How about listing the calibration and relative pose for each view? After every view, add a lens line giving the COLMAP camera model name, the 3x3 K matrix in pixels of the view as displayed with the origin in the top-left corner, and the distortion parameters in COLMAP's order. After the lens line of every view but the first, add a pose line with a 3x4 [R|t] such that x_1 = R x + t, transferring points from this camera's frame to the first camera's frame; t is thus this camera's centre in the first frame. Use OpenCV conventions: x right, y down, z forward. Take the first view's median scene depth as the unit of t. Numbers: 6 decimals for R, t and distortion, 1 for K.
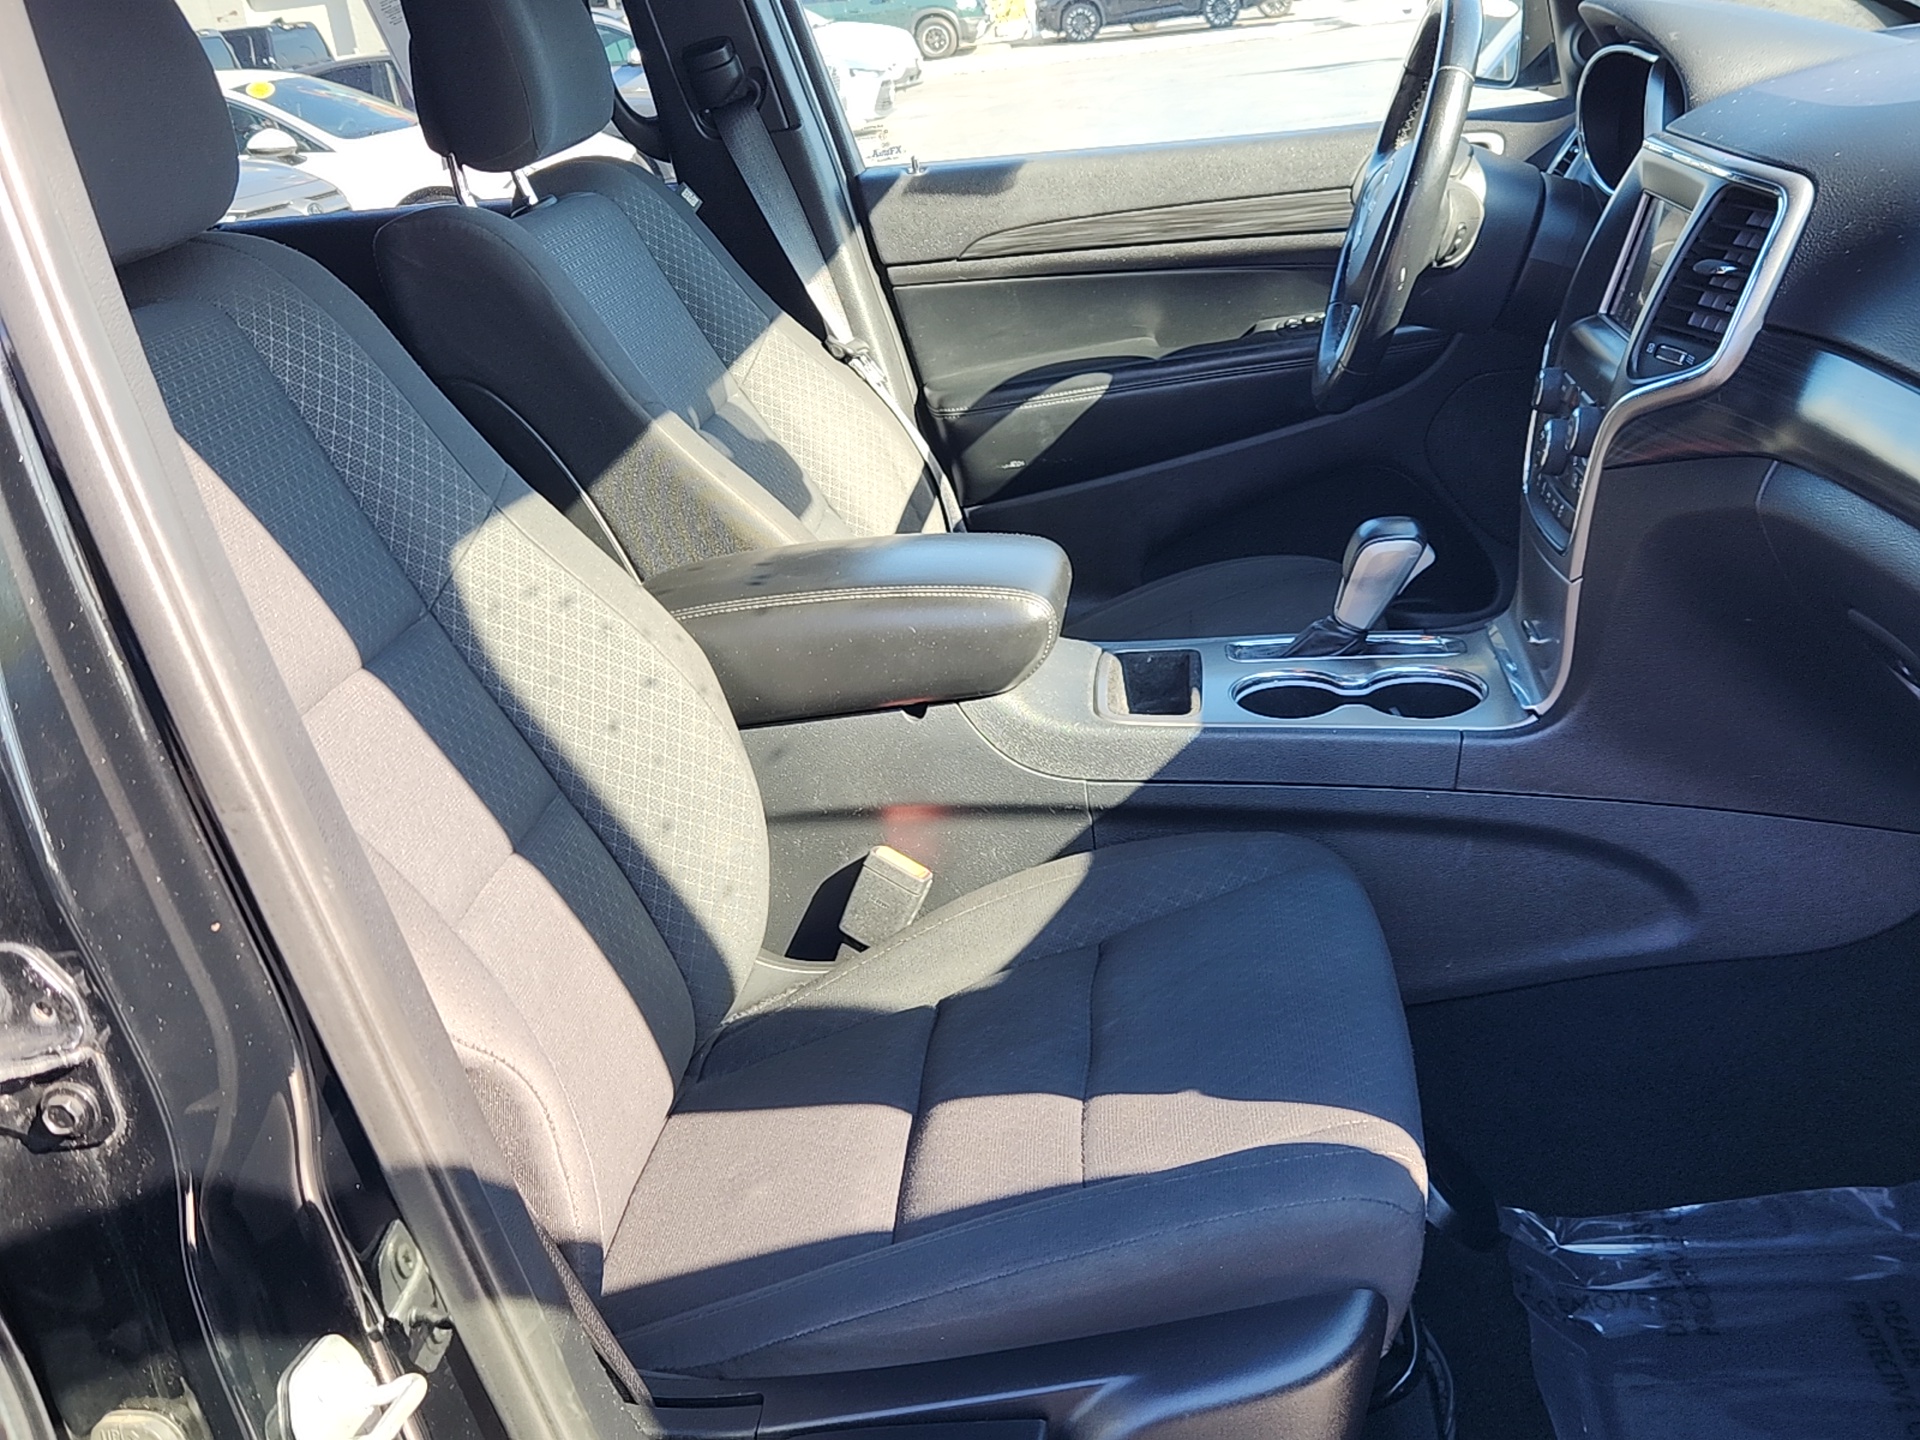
lens RADIAL K [[1864.3, 0, 960.2], [0, 1864.3, 722.2], [0, 0, 1]] dist [0.022278, 0.000000]
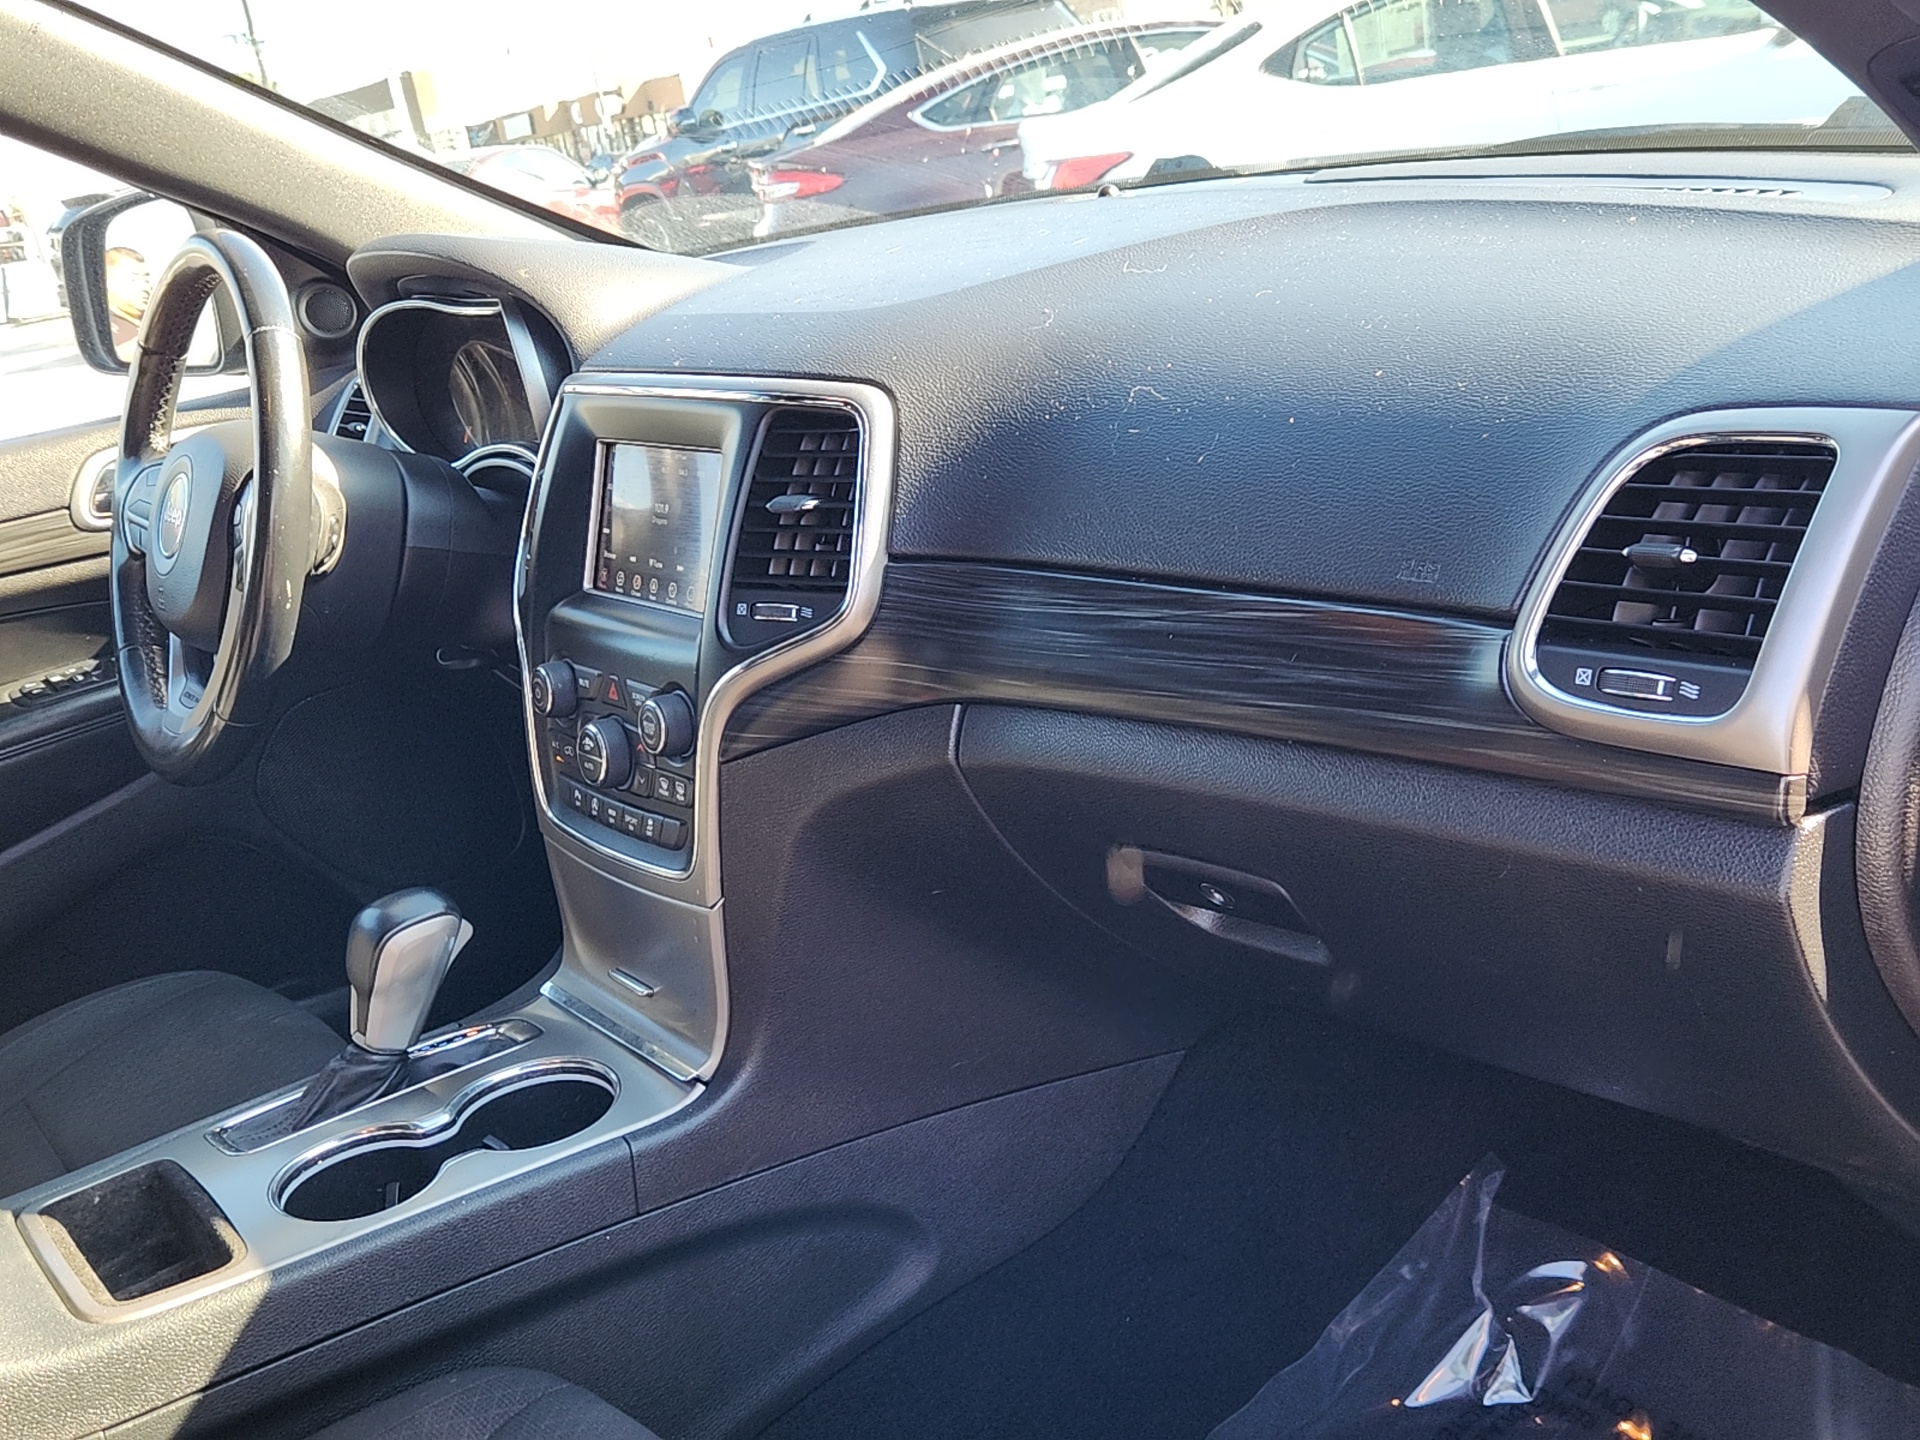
lens RADIAL K [[1864.3, 0, 959.8], [0, 1864.3, 716.9], [0, 0, 1]] dist [0.022278, 0.000000]
pose [[0.703818, -0.216789, 0.676493, -0.104777], [0.321056, 0.946563, -0.030688, -0.083446], [-0.633690, 0.238791, 0.735809, 0.293283]]
